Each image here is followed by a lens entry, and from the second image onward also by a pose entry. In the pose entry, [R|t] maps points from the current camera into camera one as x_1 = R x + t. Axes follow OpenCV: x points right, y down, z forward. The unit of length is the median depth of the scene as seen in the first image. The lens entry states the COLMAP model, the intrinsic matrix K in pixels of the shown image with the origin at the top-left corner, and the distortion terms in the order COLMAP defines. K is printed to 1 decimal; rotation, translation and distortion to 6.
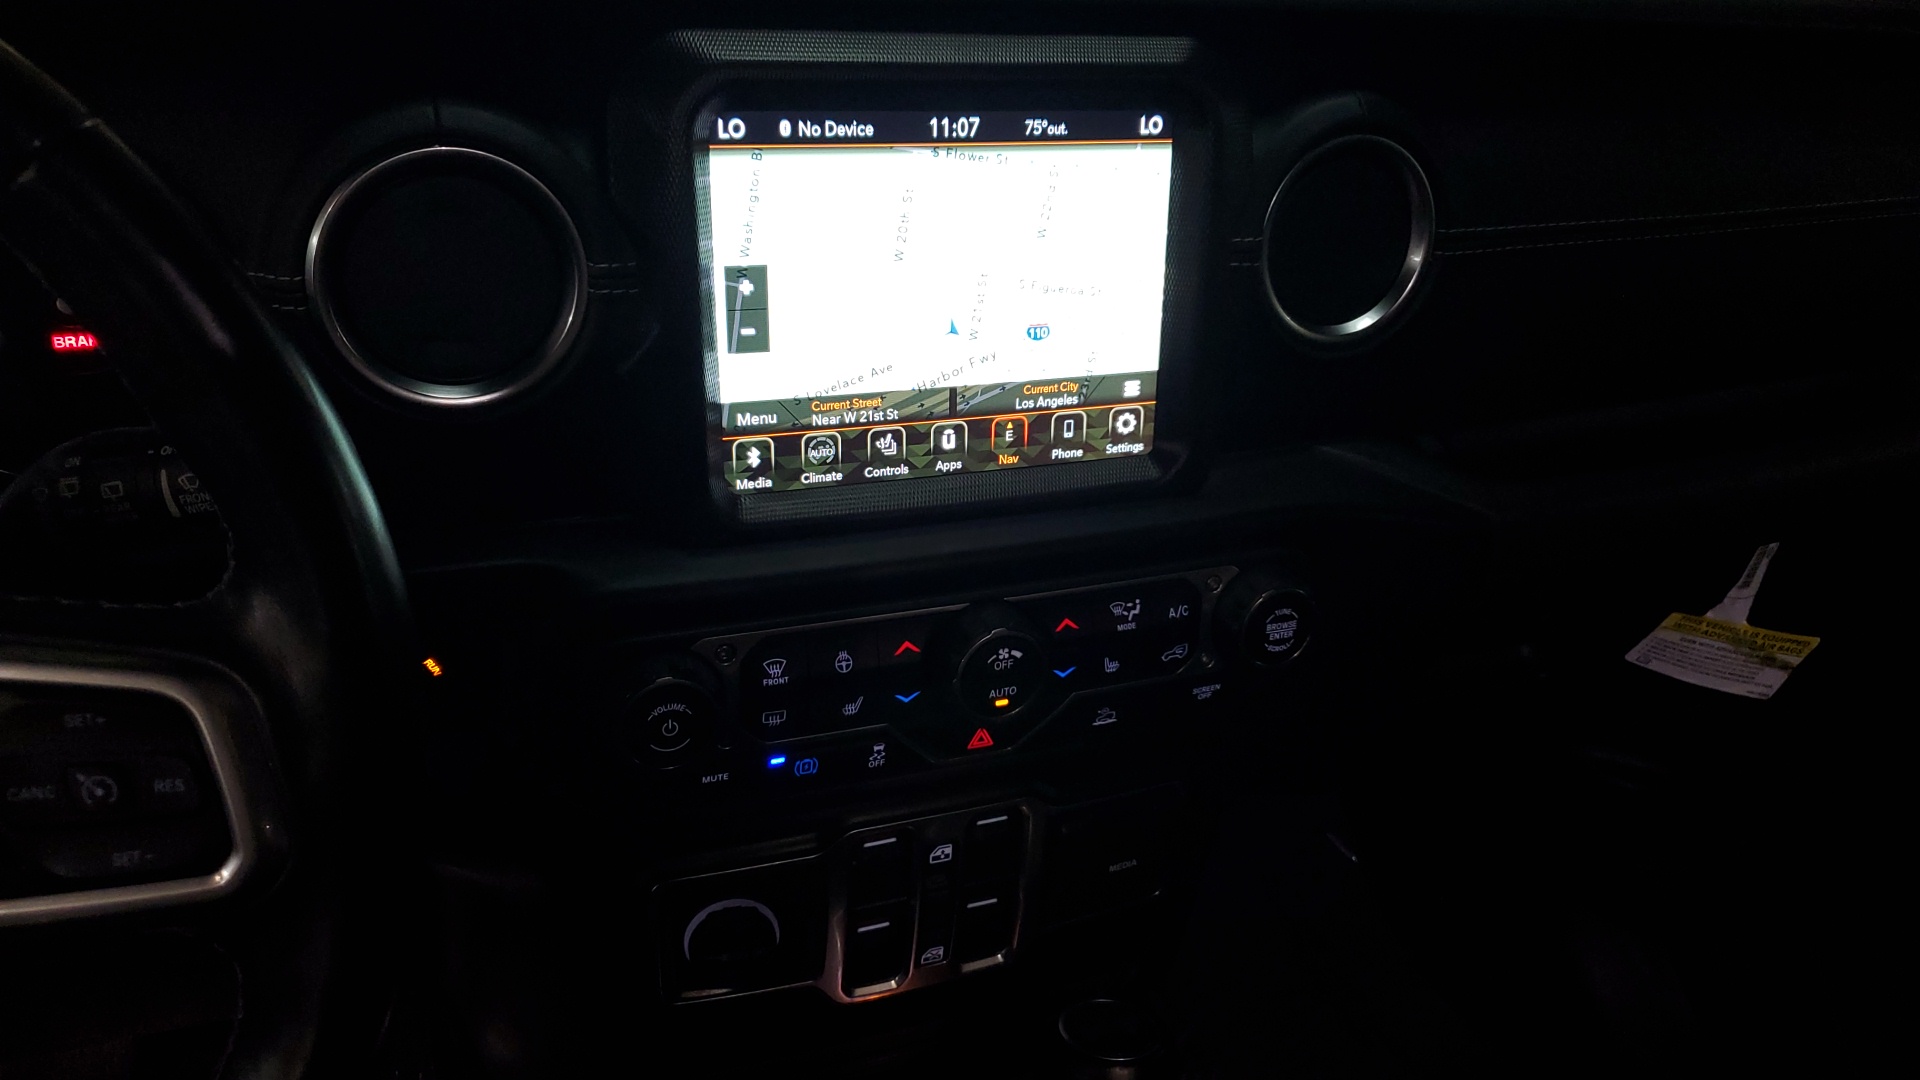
lens RADIAL K [[1509.3, 0, 959.9], [0, 1509.3, 545.0], [0, 0, 1]] dist [0.072685, -0.100317]
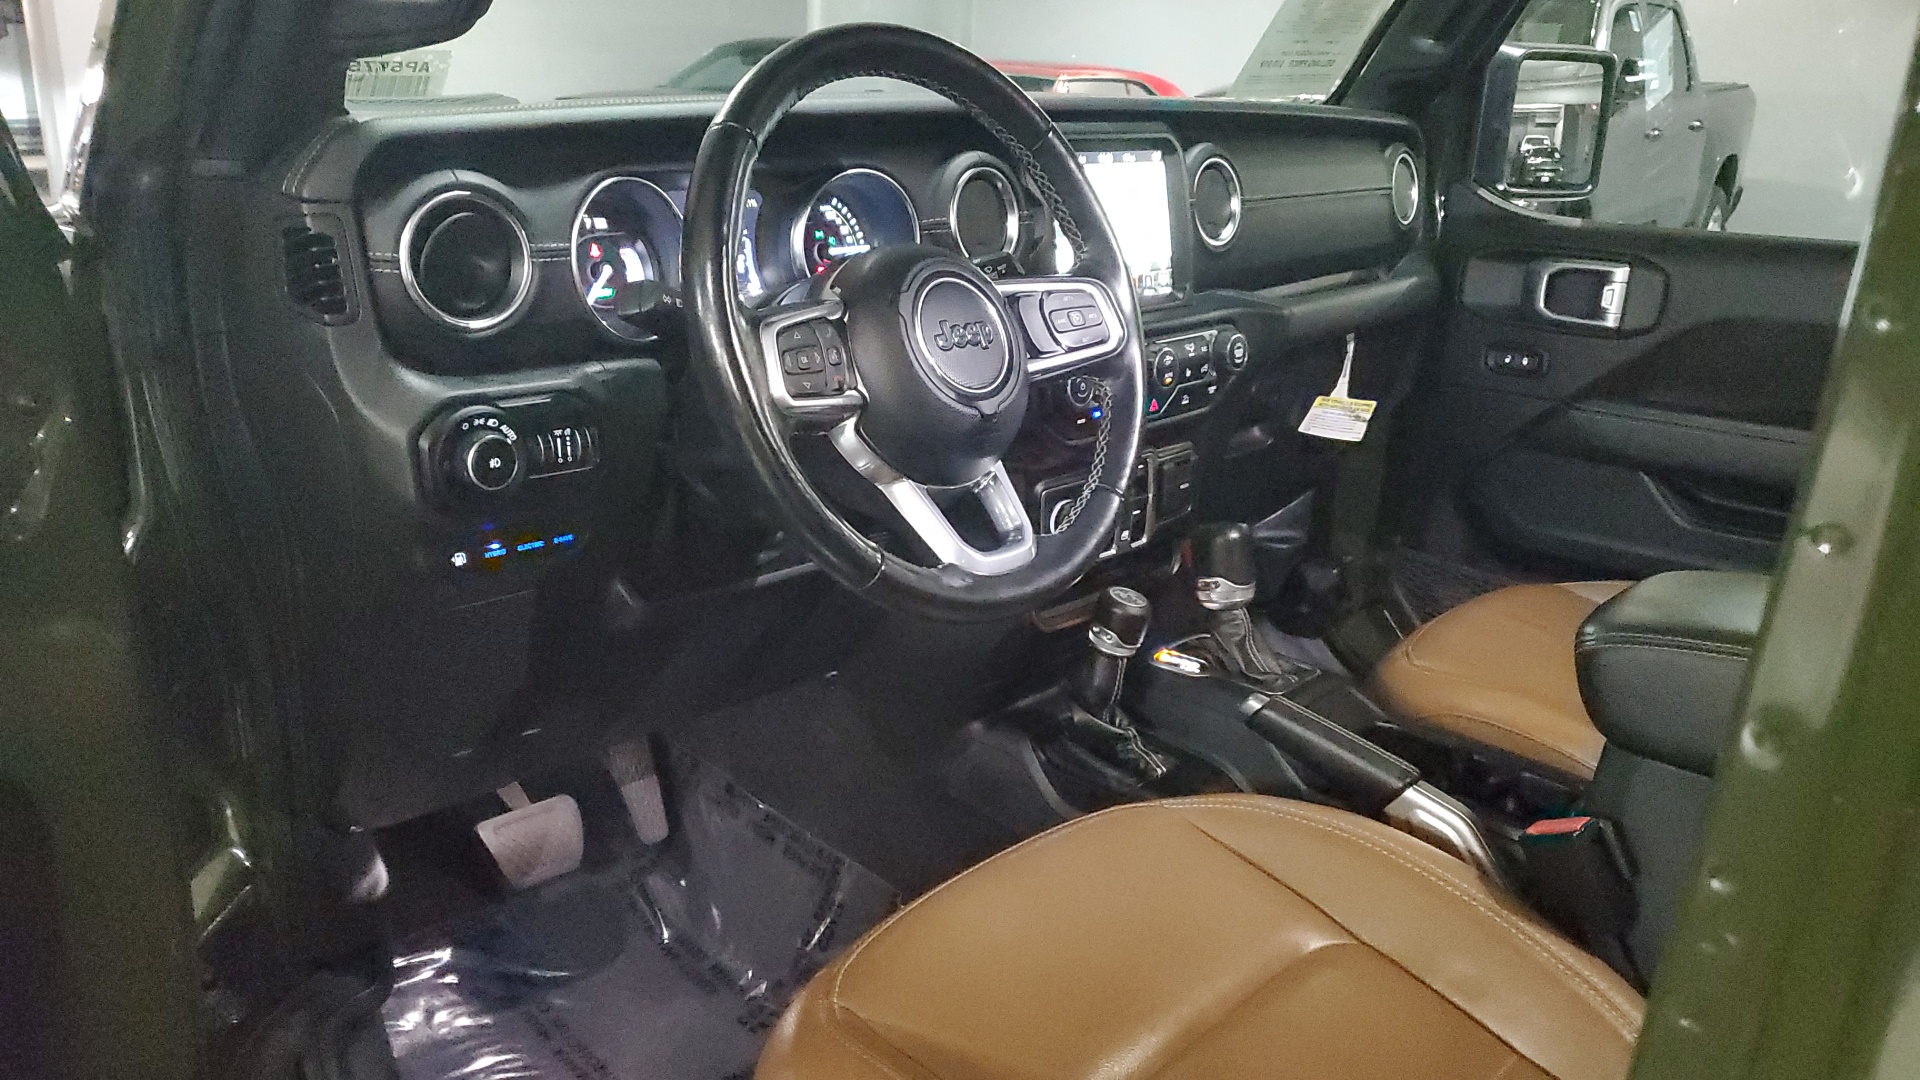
lens RADIAL K [[1509.3, 0, 974.3], [0, 1509.3, 565.0], [0, 0, 1]] dist [0.072685, -0.100317]
pose [[0.899641, -0.192338, 0.391984, -1.281138], [0.252536, 0.961567, -0.107774, 0.580050], [-0.356189, 0.195948, 0.913637, -1.081173]]
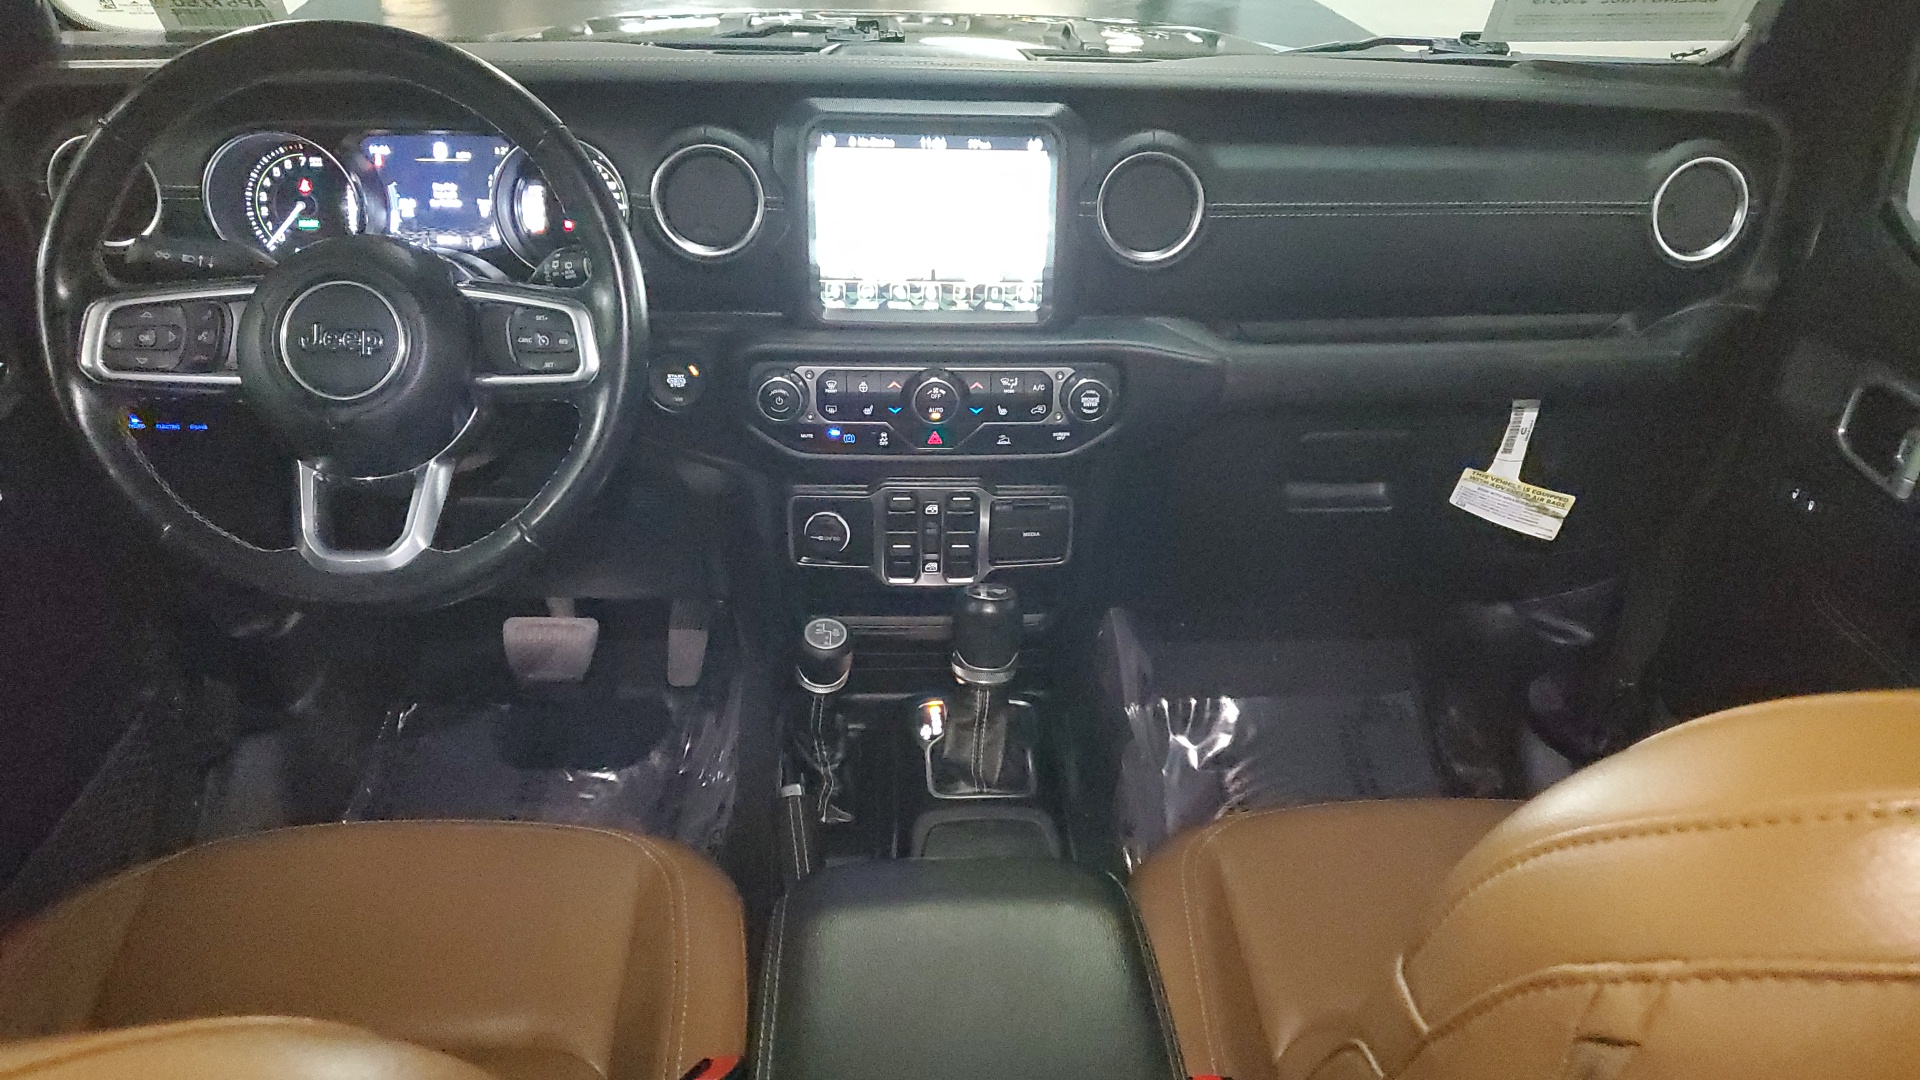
lens RADIAL K [[1509.3, 0, 973.9], [0, 1509.3, 572.6], [0, 0, 1]] dist [0.072685, -0.100317]
pose [[0.941495, 0.103914, -0.320607, 0.781740], [-0.108800, 0.994060, 0.002689, 0.312578], [0.318982, 0.032351, 0.947209, -0.987743]]
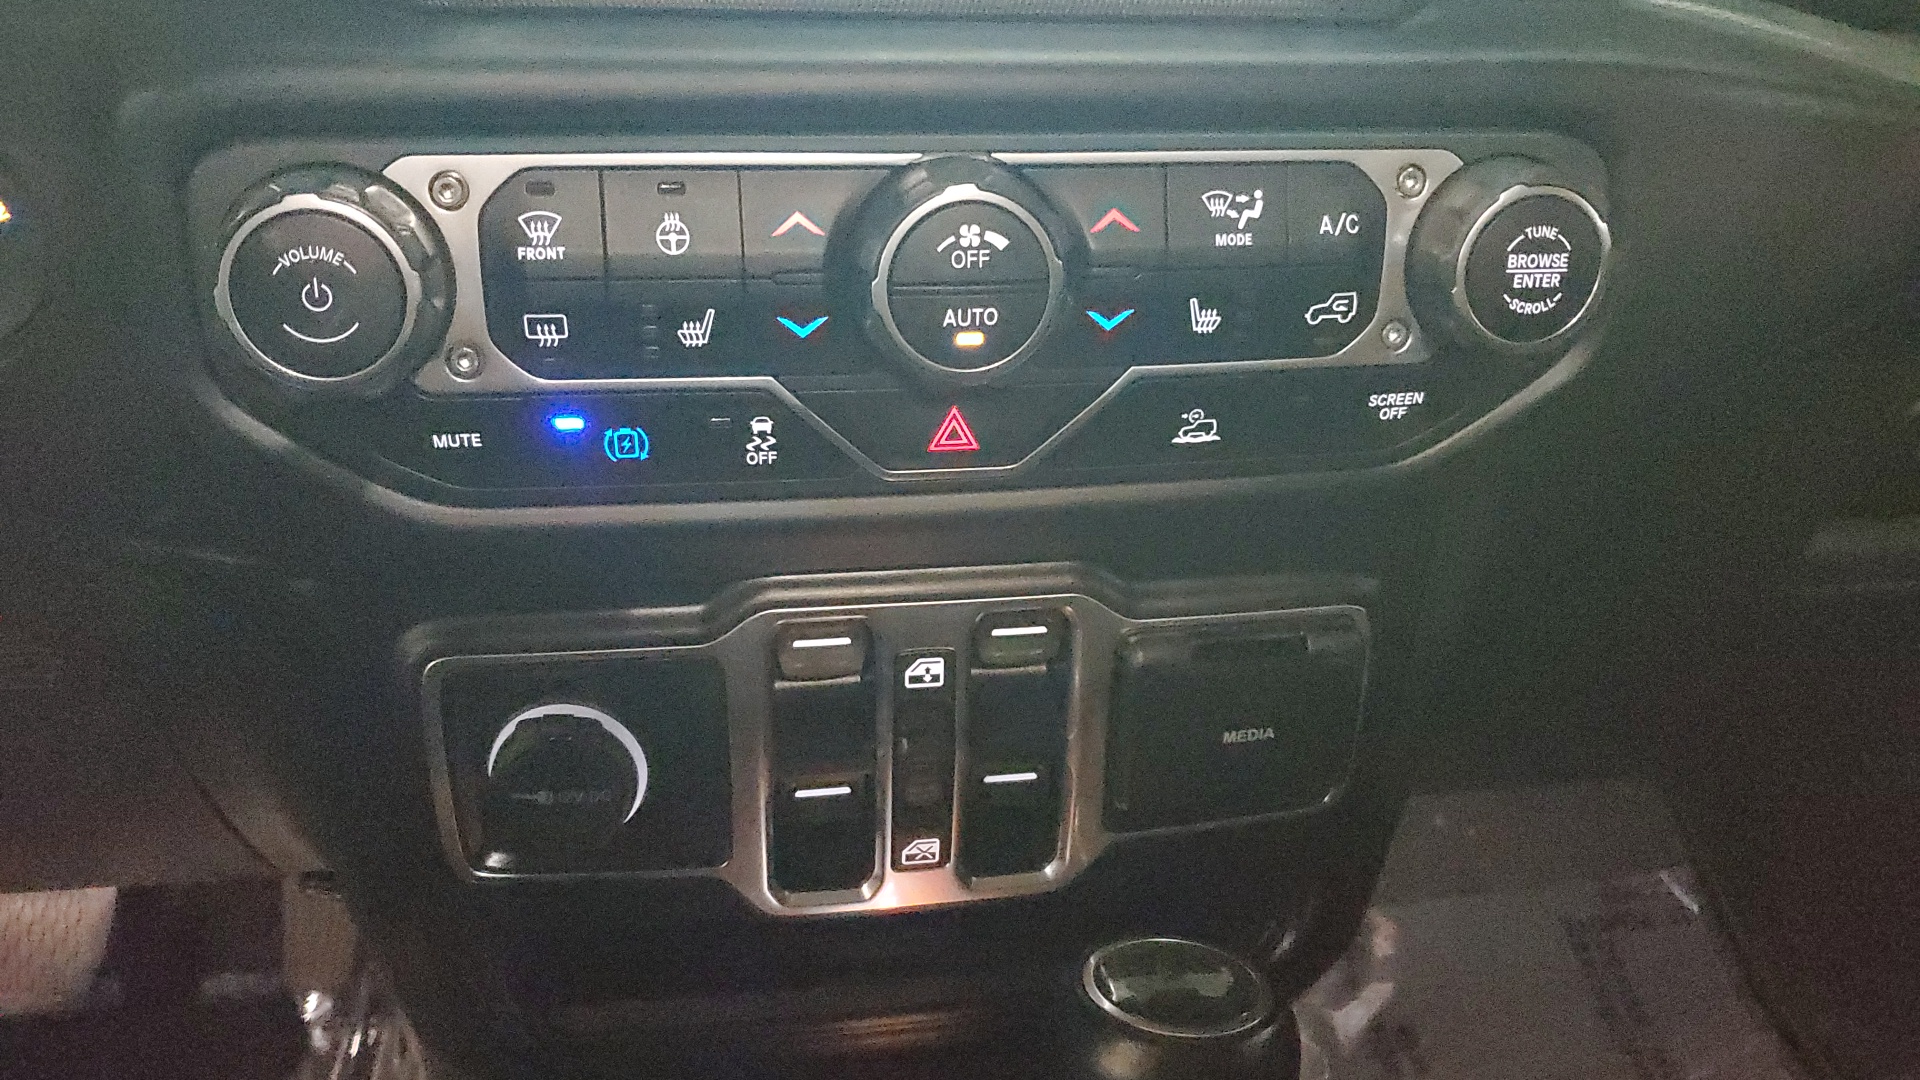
lens RADIAL K [[1509.3, 0, 960.2], [0, 1509.3, 575.3], [0, 0, 1]] dist [0.072685, -0.100317]
pose [[0.974608, 0.053472, -0.217441, 0.146406], [-0.059083, 0.998065, -0.019379, 0.199370], [0.215984, 0.031734, 0.975881, 0.474801]]
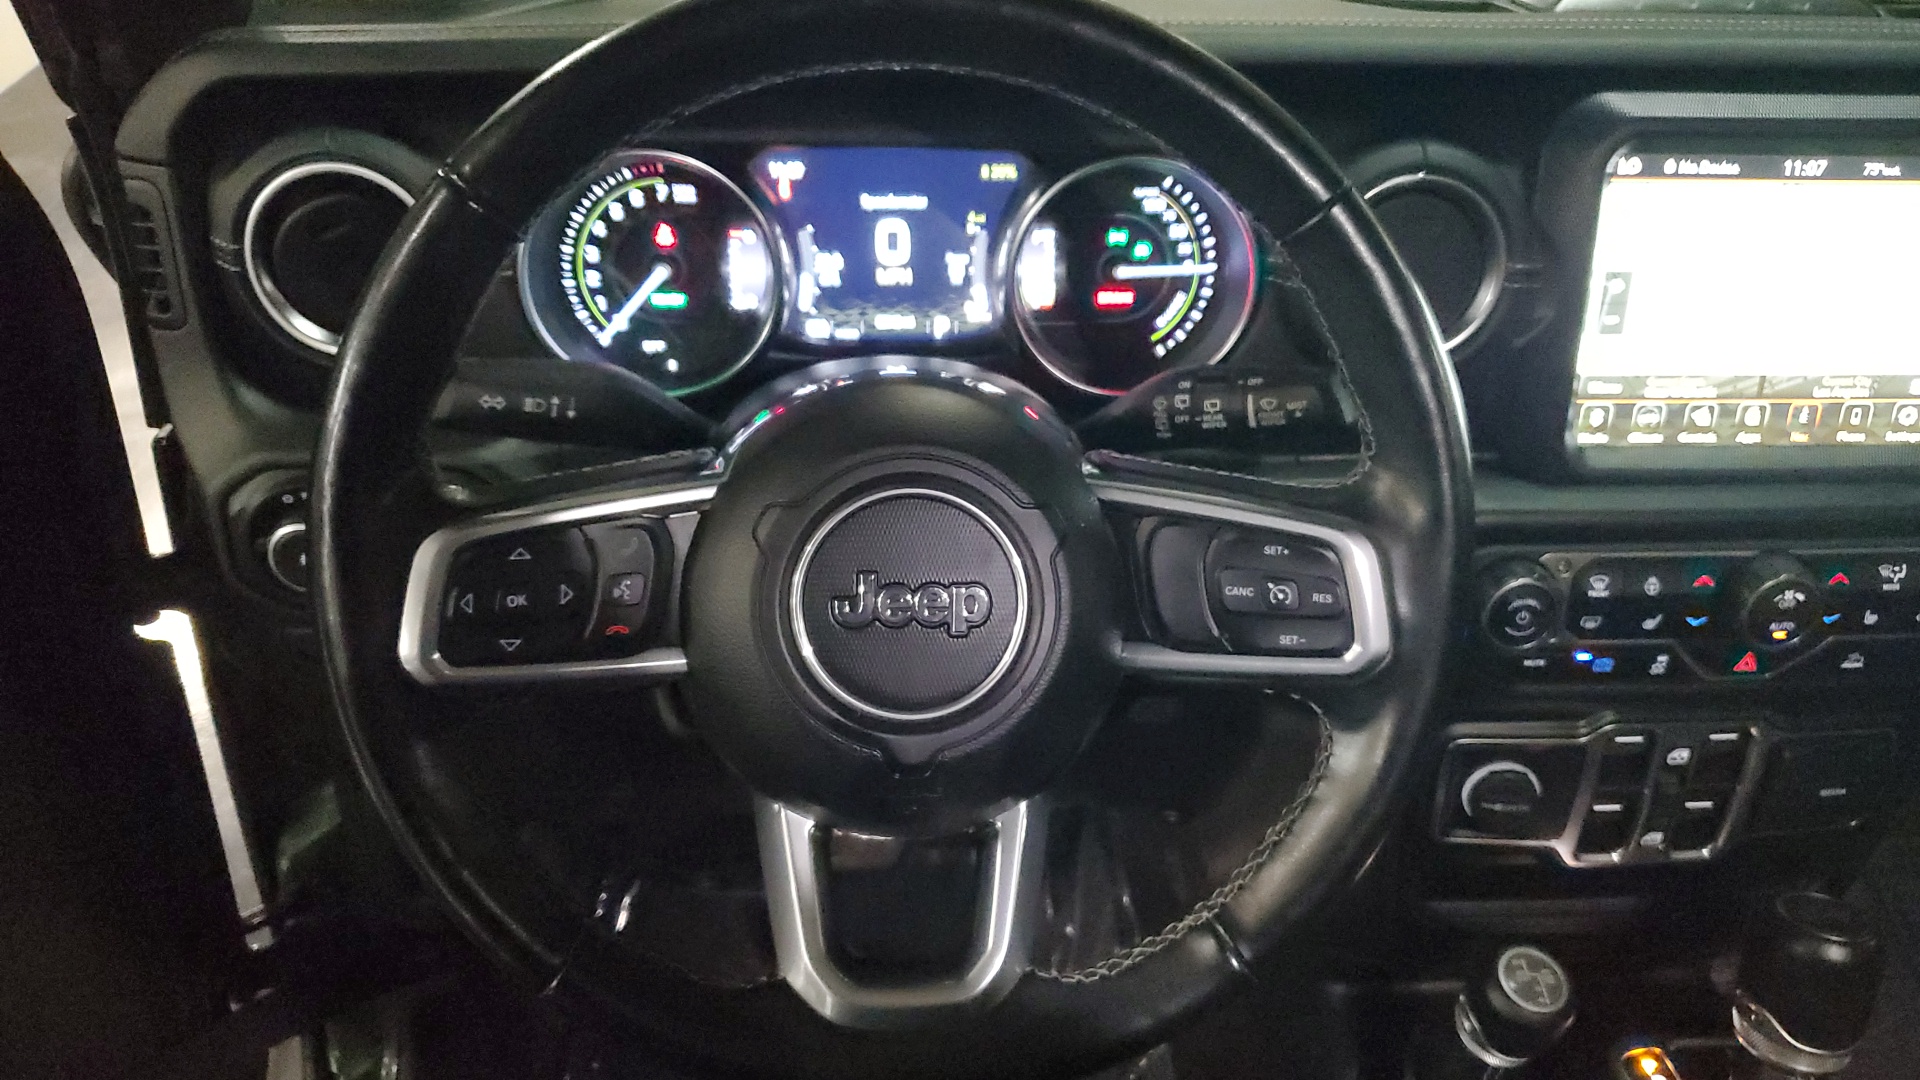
lens RADIAL K [[1509.3, 0, 973.8], [0, 1509.3, 515.9], [0, 0, 1]] dist [0.072685, -0.100317]
pose [[0.954996, 0.107681, -0.276384, -0.264639], [-0.102796, 0.994183, 0.032147, 0.035841], [0.278238, -0.002289, 0.960509, -0.373405]]
